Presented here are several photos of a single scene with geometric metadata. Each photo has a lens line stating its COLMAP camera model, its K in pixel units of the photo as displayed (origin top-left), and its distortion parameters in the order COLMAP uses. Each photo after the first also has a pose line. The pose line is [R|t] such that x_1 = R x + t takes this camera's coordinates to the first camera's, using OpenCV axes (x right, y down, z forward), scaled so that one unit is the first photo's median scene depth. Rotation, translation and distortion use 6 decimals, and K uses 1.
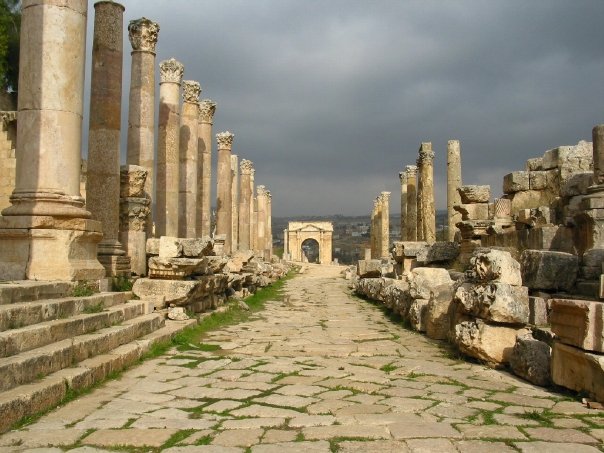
lens RADIAL K [[557.7, 0, 302.0], [0, 557.7, 226.5], [0, 0, 1]] dist [-0.165663, 0.000173]
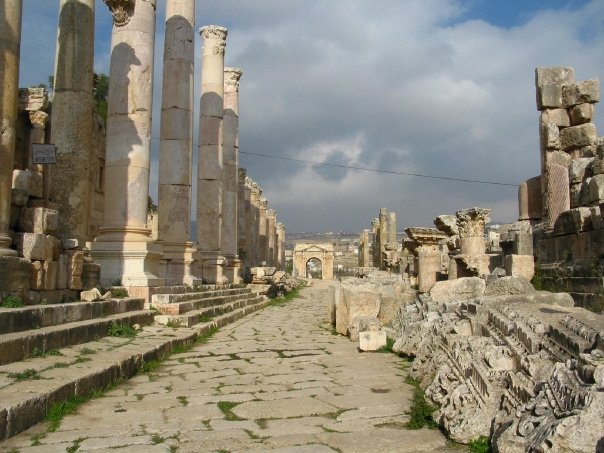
lens RADIAL K [[557.7, 0, 302.0], [0, 557.7, 226.5], [0, 0, 1]] dist [-0.165663, 0.000173]
pose [[0.999980, -0.001007, -0.006288, -0.006170], [0.000824, 0.999582, -0.028913, -0.019086], [0.006314, 0.028907, 0.999562, -0.311435]]
